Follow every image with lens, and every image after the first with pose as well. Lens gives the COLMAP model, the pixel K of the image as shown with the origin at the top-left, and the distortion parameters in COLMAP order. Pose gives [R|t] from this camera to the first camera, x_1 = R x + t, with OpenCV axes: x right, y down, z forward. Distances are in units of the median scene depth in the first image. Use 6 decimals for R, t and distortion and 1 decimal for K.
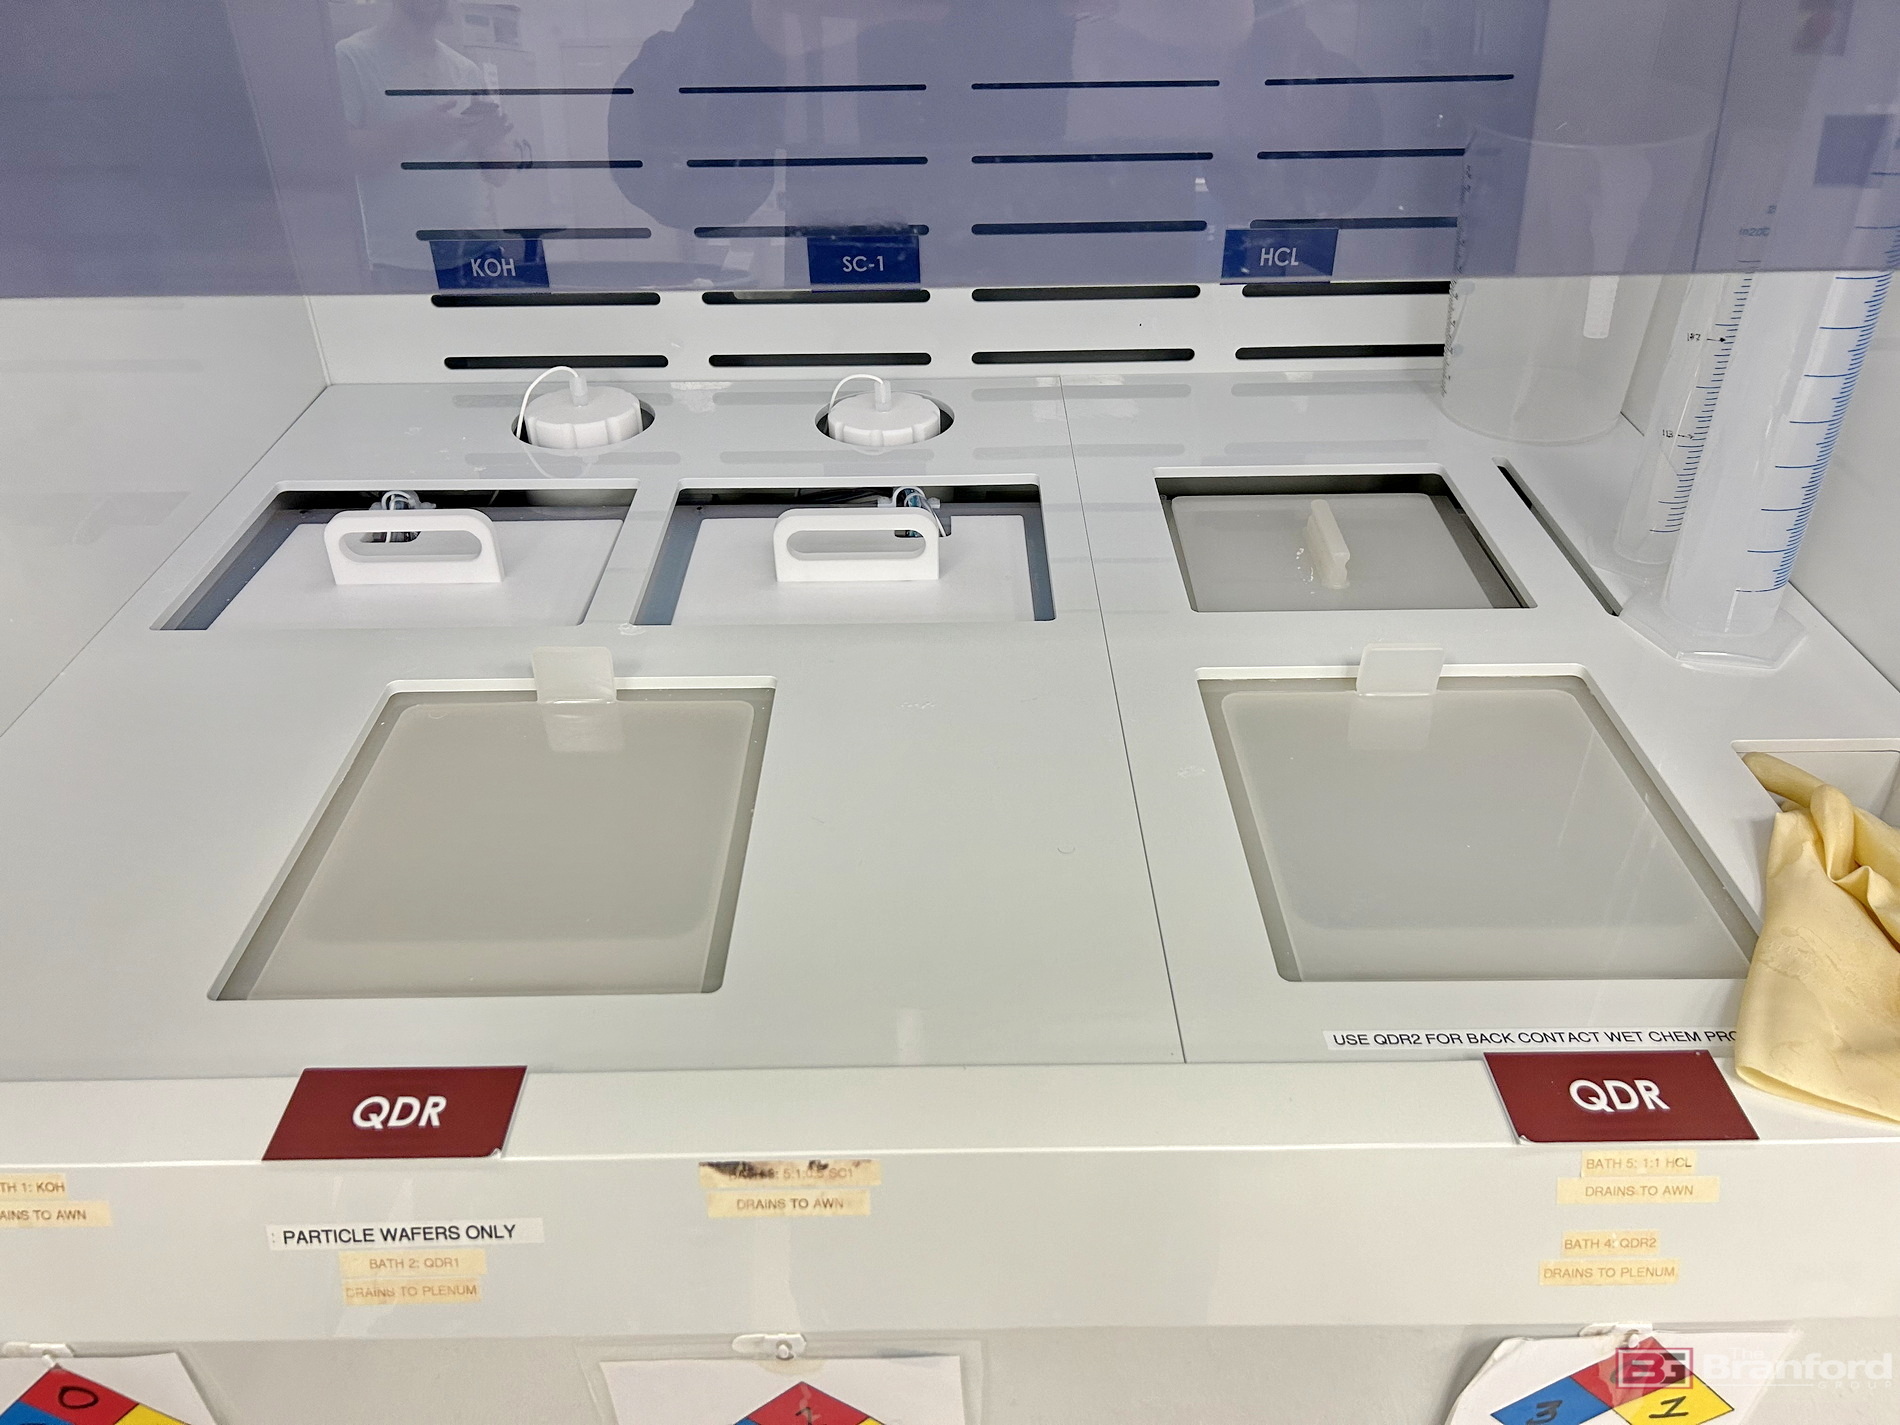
lens RADIAL K [[1448.5, 0, 941.9], [0, 1448.5, 707.7], [0, 0, 1]] dist [0.036708, -0.045559]
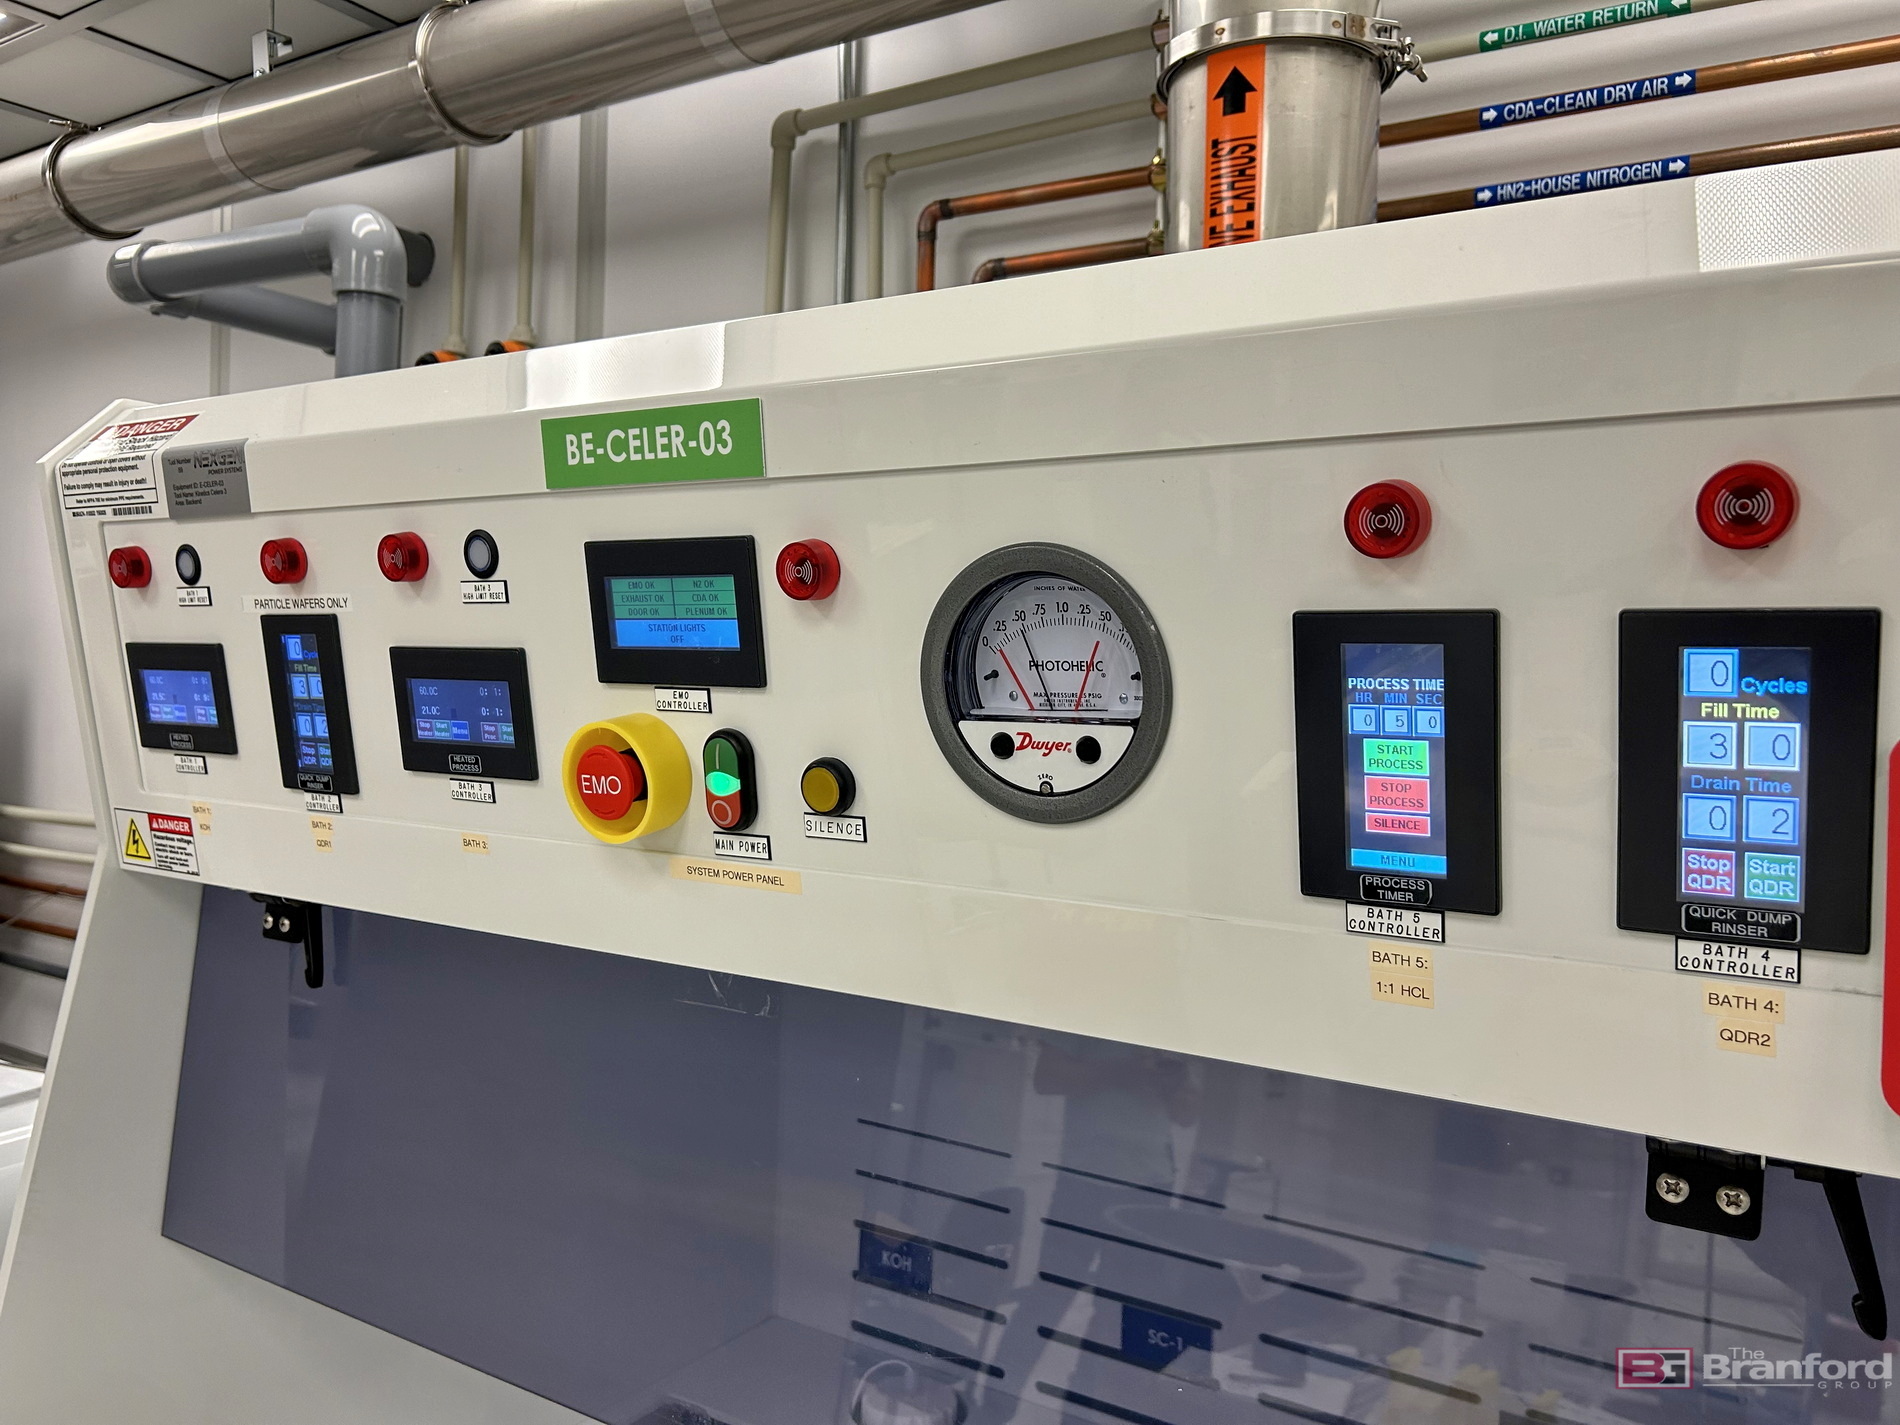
lens RADIAL K [[1448.5, 0, 947.9], [0, 1448.5, 712.9], [0, 0, 1]] dist [0.036708, -0.045559]
pose [[0.834009, 0.048830, -0.549586, 0.440506], [-0.341166, 0.828471, -0.444119, -0.161067], [0.433630, 0.557899, 0.707612, -0.164466]]
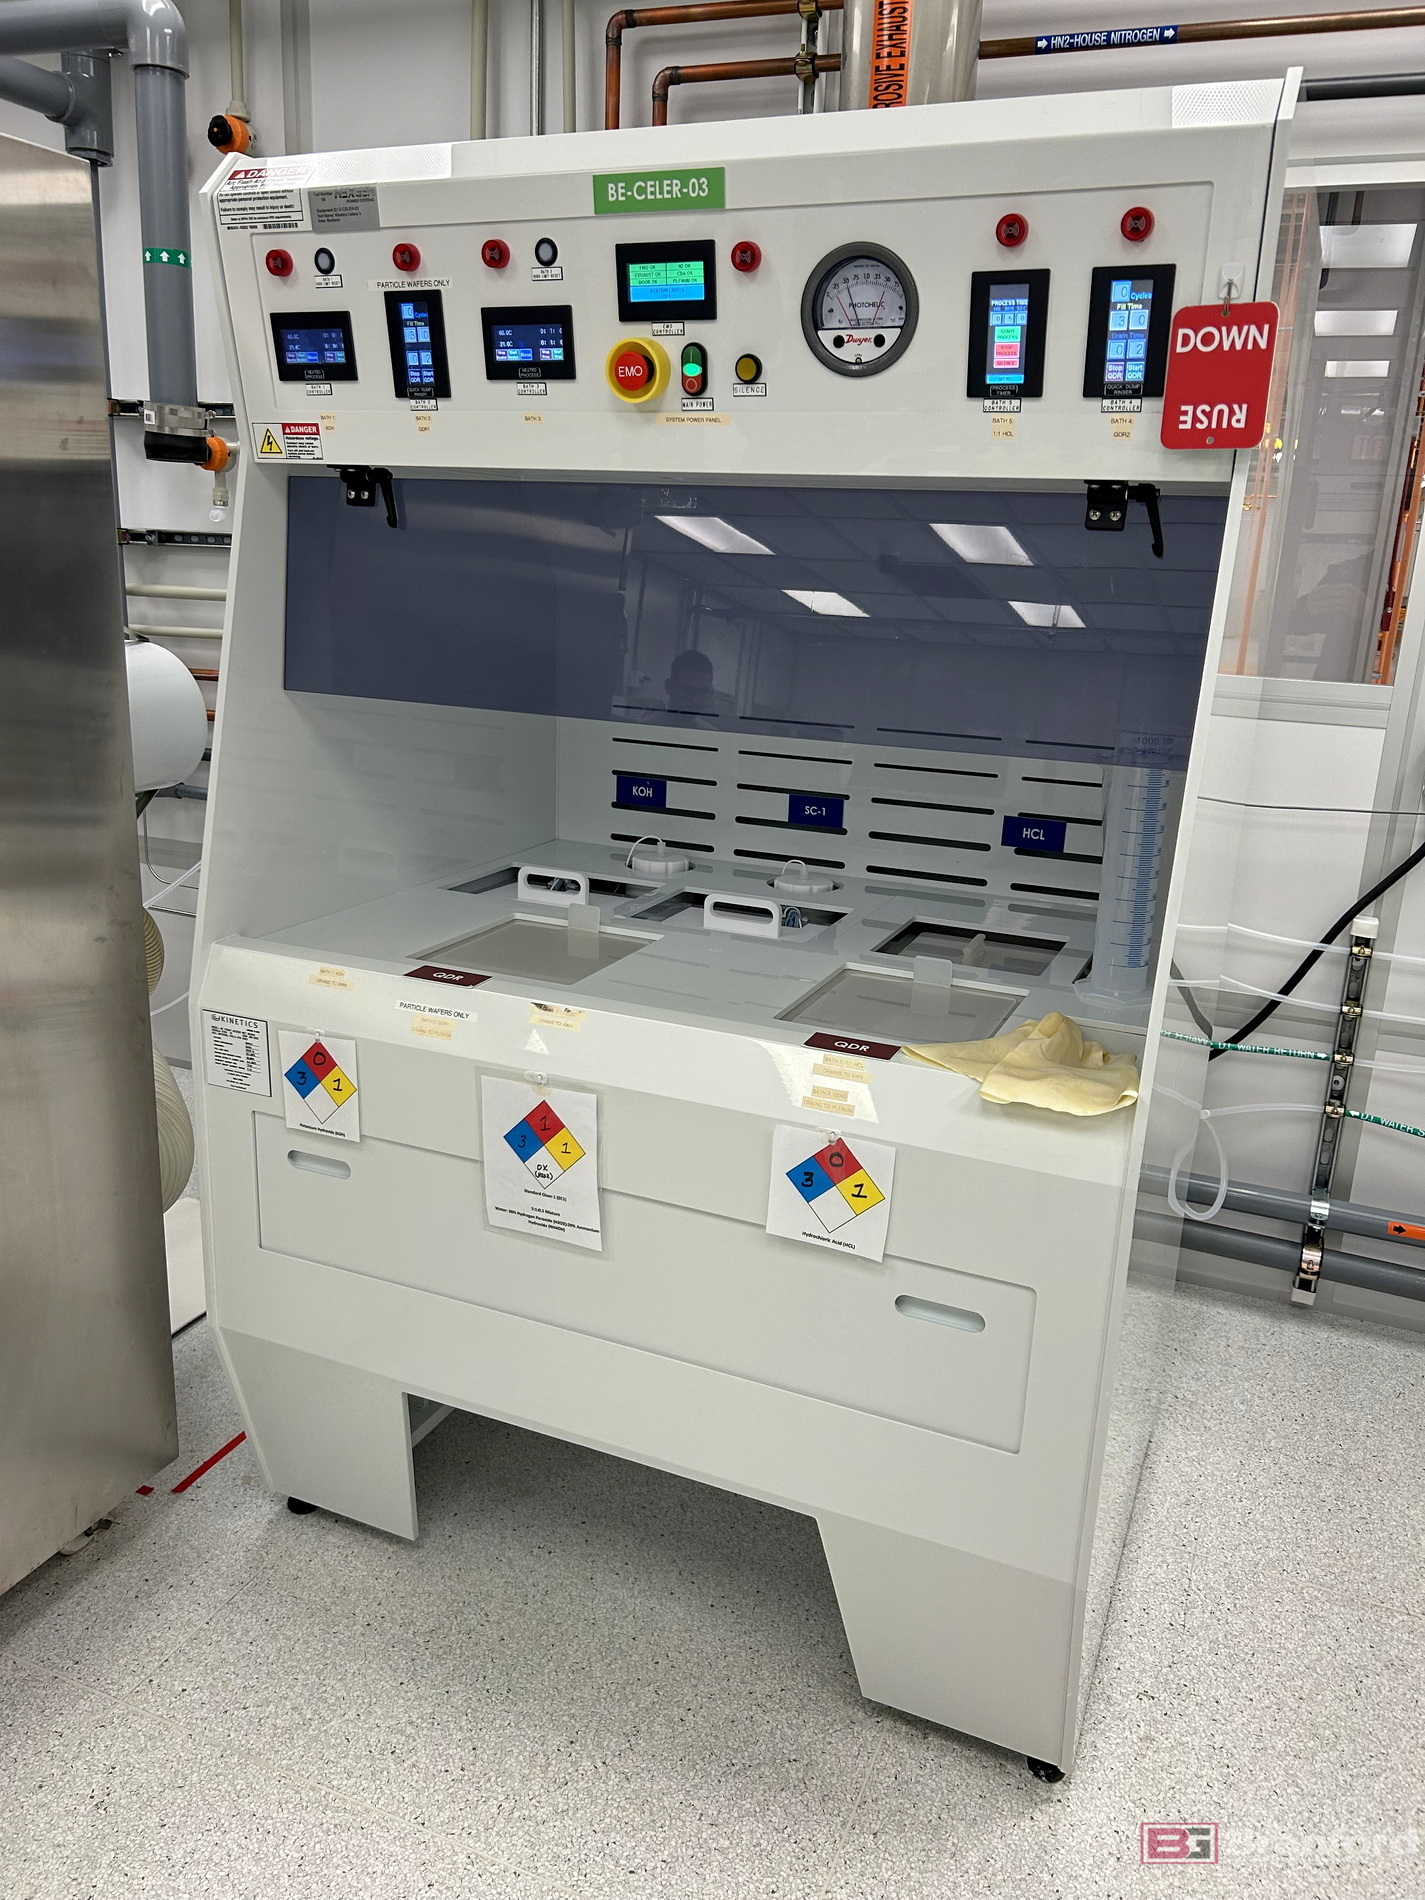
lens RADIAL K [[1448.5, 0, 709.3], [0, 1448.5, 967.8], [0, 0, 1]] dist [0.036708, -0.045559]
pose [[0.913289, 0.159903, -0.374611, 0.613830], [-0.269117, 0.927267, -0.260293, 0.457362], [0.305743, 0.338537, 0.889895, -0.731299]]
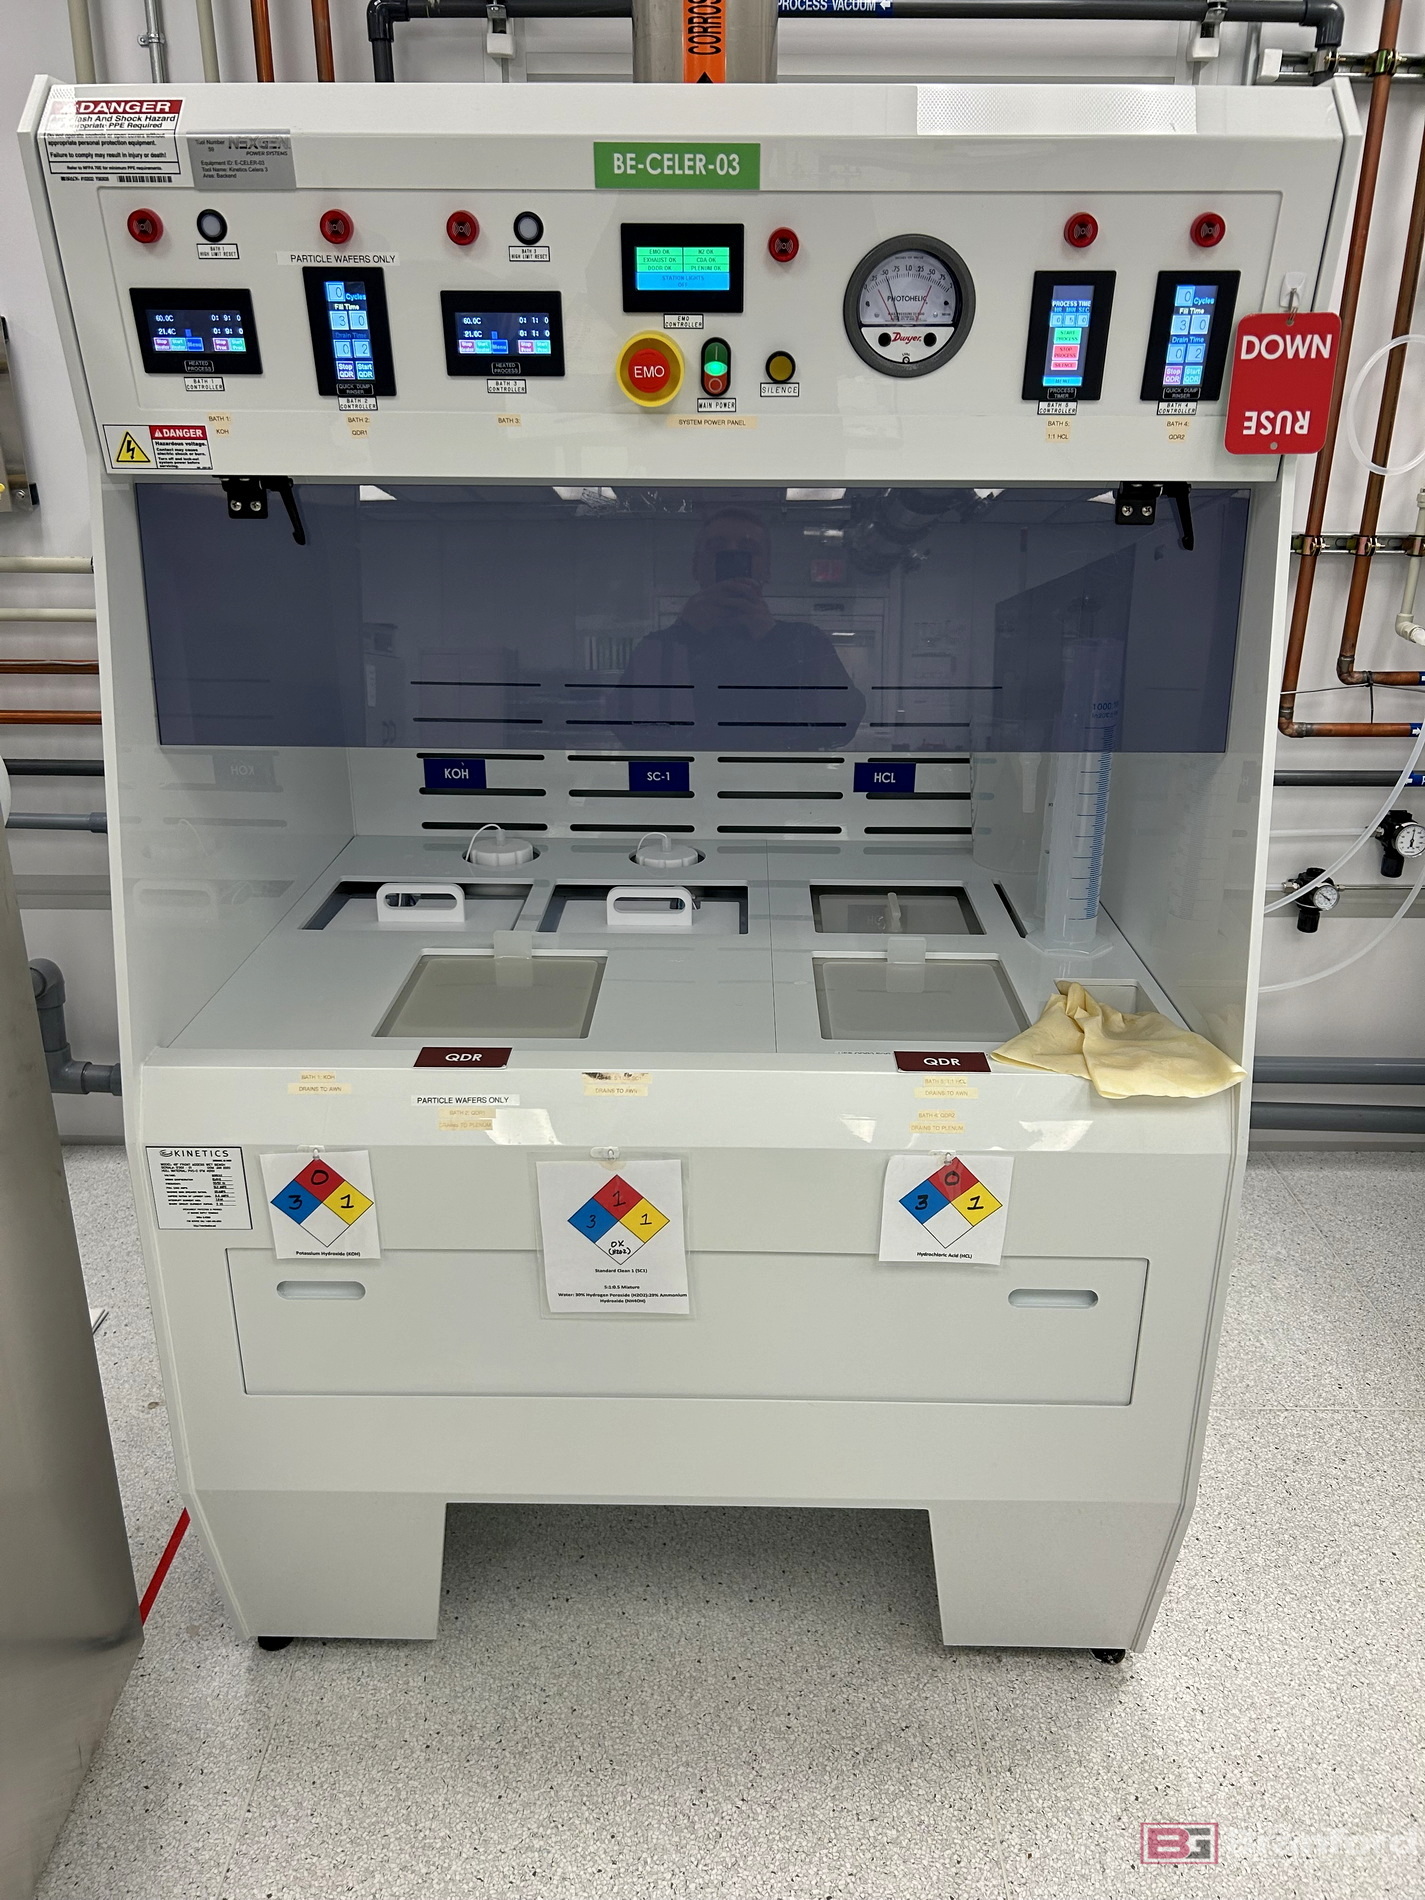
lens RADIAL K [[1448.5, 0, 720.5], [0, 1448.5, 955.0], [0, 0, 1]] dist [0.036708, -0.045559]
pose [[0.999671, 0.024178, -0.008532, 0.049296], [-0.025469, 0.974782, -0.221702, 0.344652], [0.002956, 0.221846, 0.975077, -0.794146]]
